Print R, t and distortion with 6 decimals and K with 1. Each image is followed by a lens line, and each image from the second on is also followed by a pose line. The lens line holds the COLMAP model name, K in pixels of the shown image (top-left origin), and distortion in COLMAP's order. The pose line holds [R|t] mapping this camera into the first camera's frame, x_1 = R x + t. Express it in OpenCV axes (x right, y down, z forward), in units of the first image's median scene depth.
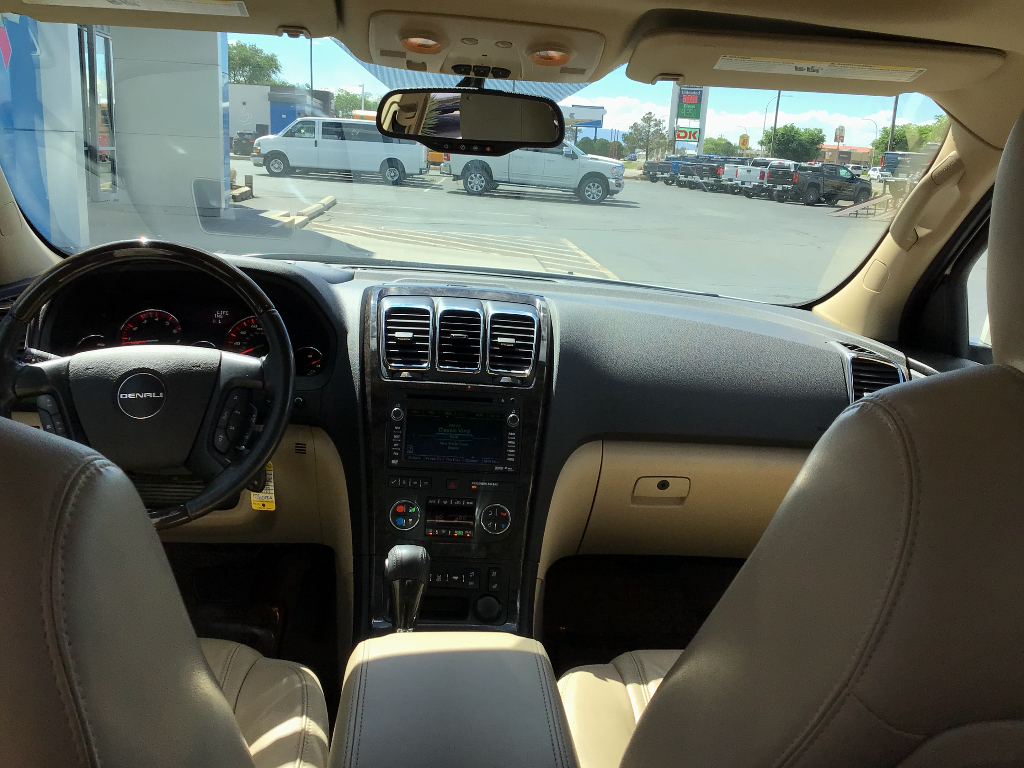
lens RADIAL K [[943.4, 0, 512.0], [0, 943.4, 384.0], [0, 0, 1]] dist [0.002668, -0.168565]
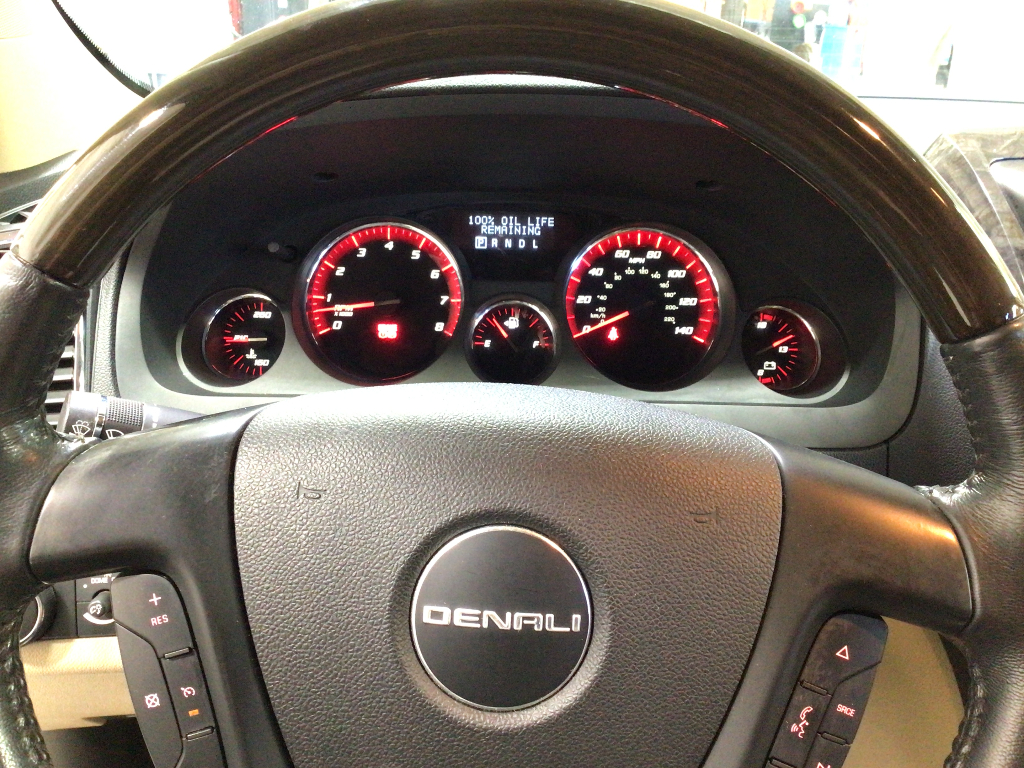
lens RADIAL K [[943.4, 0, 512.0], [0, 943.4, 384.0], [0, 0, 1]] dist [0.002668, -0.168565]
pose [[0.996981, -0.007090, -0.077324, -0.295260], [0.019808, 0.986098, 0.164979, -0.075436], [0.075079, -0.166012, 0.983261, 0.601486]]
